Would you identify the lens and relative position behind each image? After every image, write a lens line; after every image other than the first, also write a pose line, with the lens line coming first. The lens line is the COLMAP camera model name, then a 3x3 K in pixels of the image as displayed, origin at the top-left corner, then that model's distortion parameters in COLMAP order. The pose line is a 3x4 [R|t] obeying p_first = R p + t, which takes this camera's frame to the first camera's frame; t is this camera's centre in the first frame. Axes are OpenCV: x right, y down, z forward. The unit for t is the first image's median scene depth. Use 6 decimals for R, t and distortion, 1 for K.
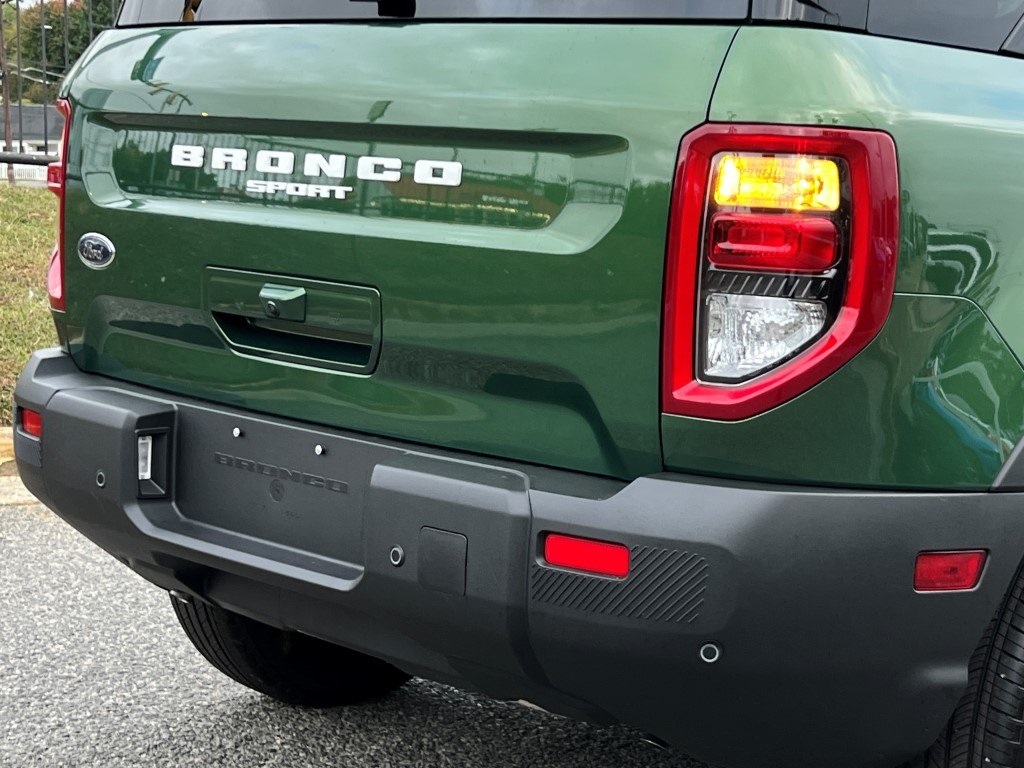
lens RADIAL K [[1967.9, 0, 512.0], [0, 1967.9, 384.0], [0, 0, 1]] dist [0.284302, -0.133392]
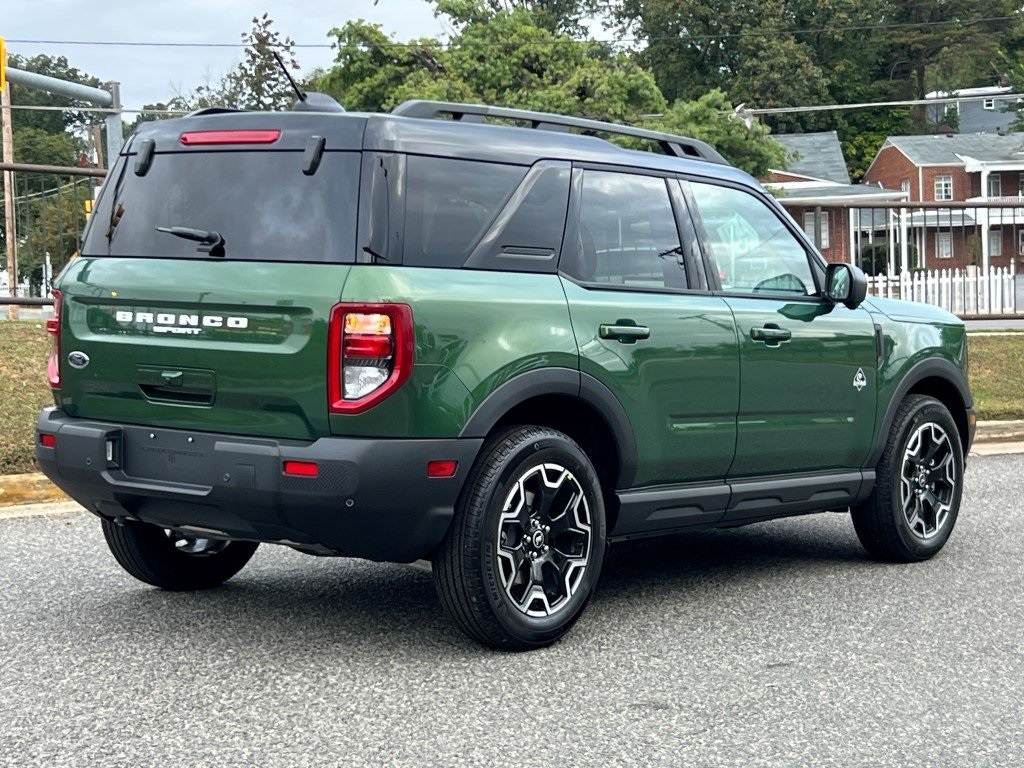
lens RADIAL K [[1967.9, 0, 512.0], [0, 1967.9, 384.0], [0, 0, 1]] dist [0.284302, -0.133392]
pose [[0.993833, -0.039609, 0.103574, 0.042596], [0.044332, 0.998060, -0.043703, 0.089872], [-0.101642, 0.048025, 0.993661, -1.438635]]
